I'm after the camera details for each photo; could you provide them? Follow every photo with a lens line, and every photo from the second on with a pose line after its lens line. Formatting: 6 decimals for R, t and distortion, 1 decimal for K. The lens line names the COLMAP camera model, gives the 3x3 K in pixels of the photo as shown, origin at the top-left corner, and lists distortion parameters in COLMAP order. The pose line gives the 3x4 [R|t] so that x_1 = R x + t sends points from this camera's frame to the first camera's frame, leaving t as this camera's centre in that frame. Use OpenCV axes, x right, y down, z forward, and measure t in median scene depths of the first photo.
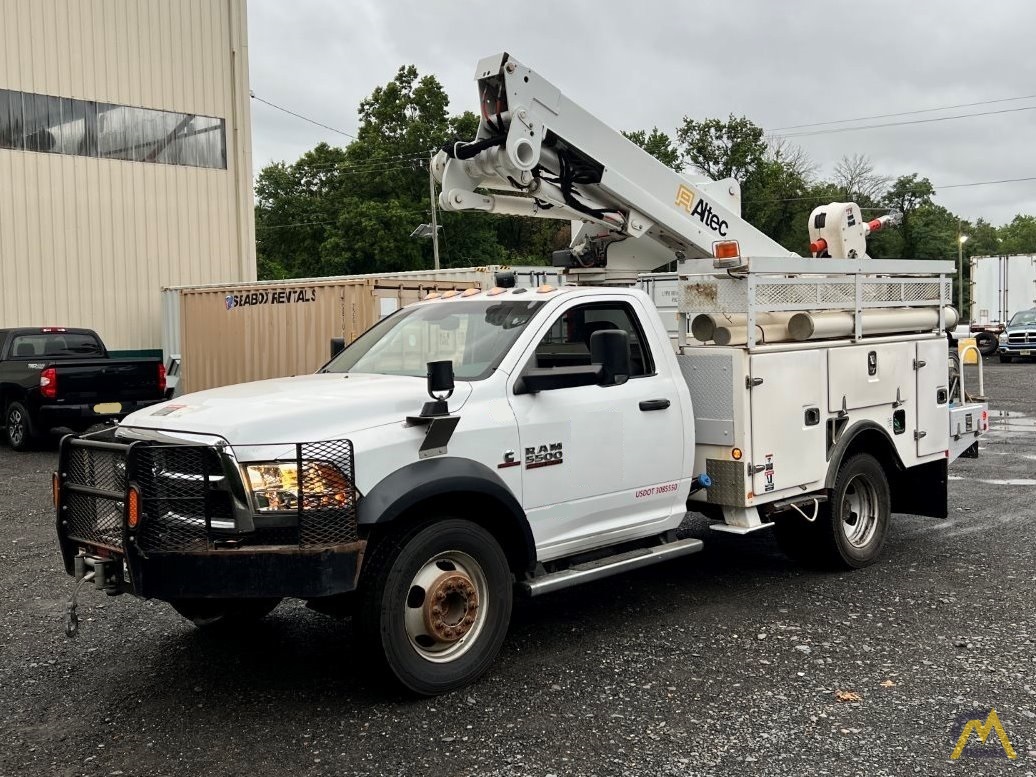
lens RADIAL K [[1099.4, 0, 575.2], [0, 1099.4, 327.2], [0, 0, 1]] dist [0.156789, -0.007290]
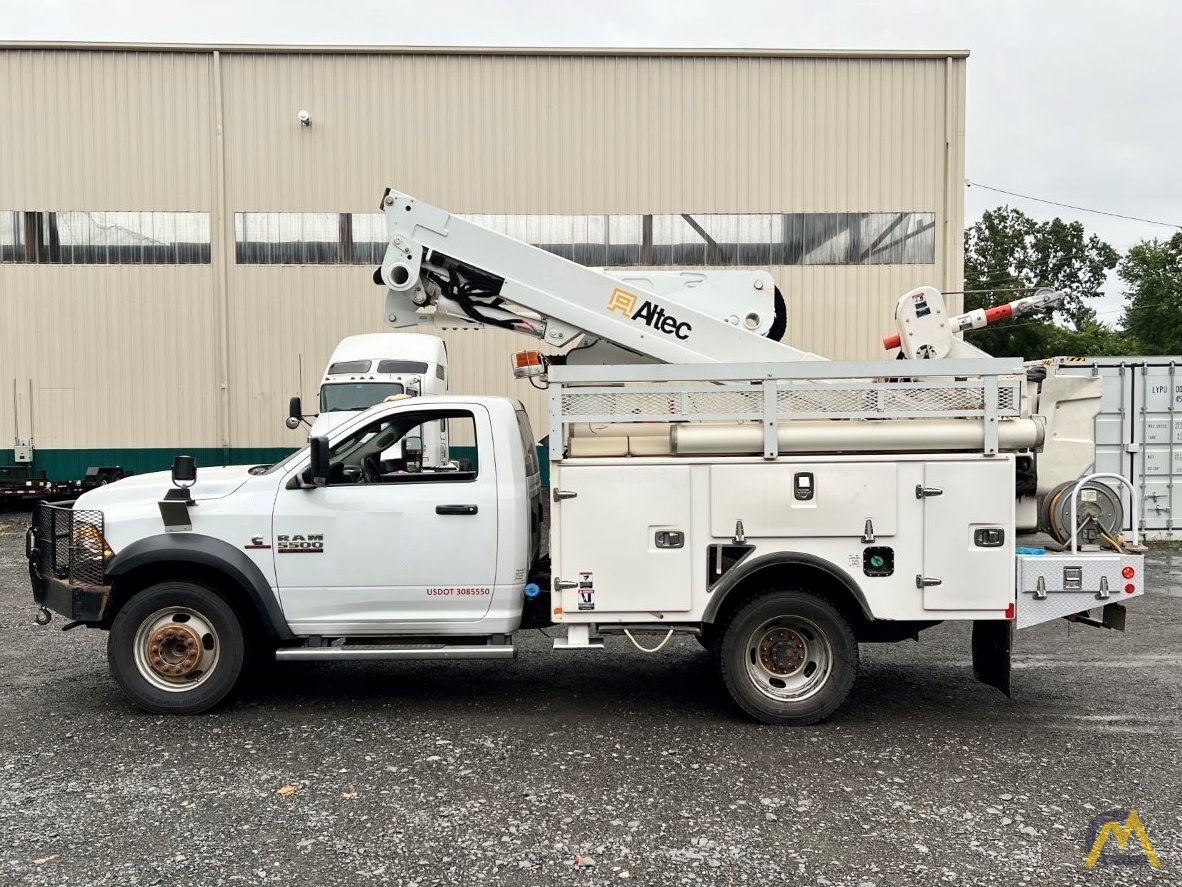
lens RADIAL K [[1111.1, 0, 591.0], [0, 1111.1, 443.5], [0, 0, 1]] dist [0.200233, -0.486136]
pose [[0.687602, 0.034733, -0.725256, 0.790002], [-0.017991, 0.999364, 0.030803, -0.023313], [0.725865, -0.008132, 0.687790, 0.311894]]
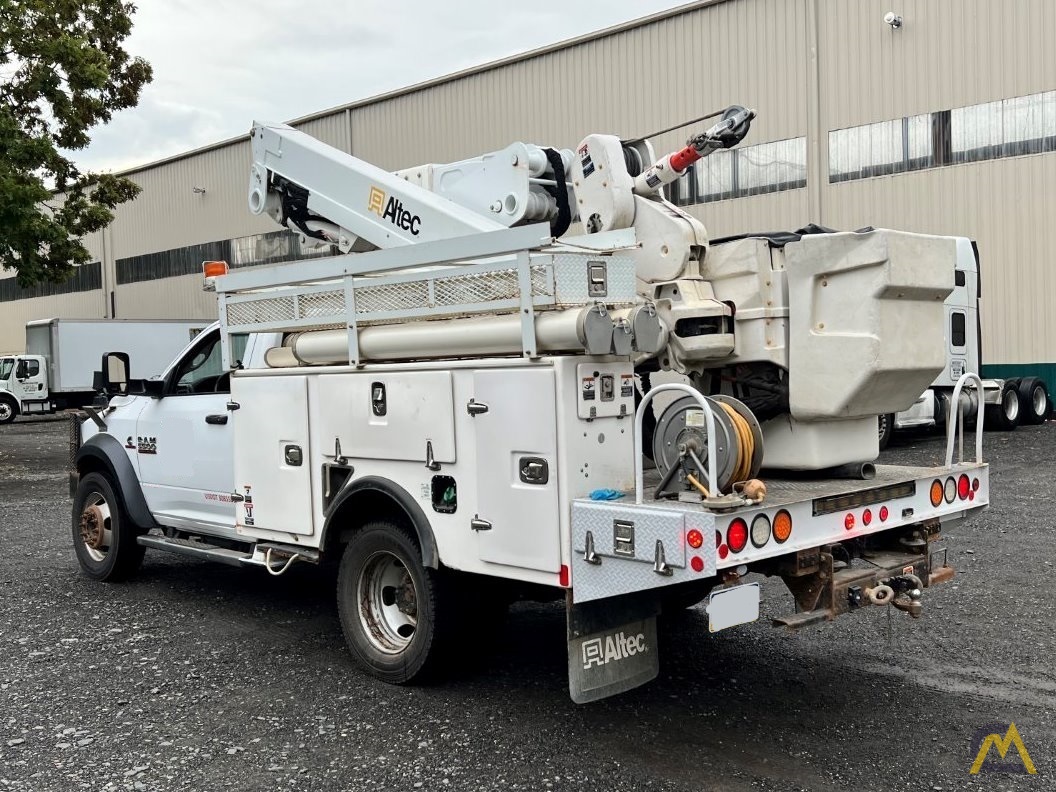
lens RADIAL K [[1095.4, 0, 530.2], [0, 1095.4, 374.4], [0, 0, 1]] dist [0.140707, -0.014388]
pose [[-0.038026, 0.037929, -0.998557, 0.989074], [0.020890, 0.999091, 0.037154, -0.007413], [0.999058, -0.019447, -0.038784, 1.156677]]
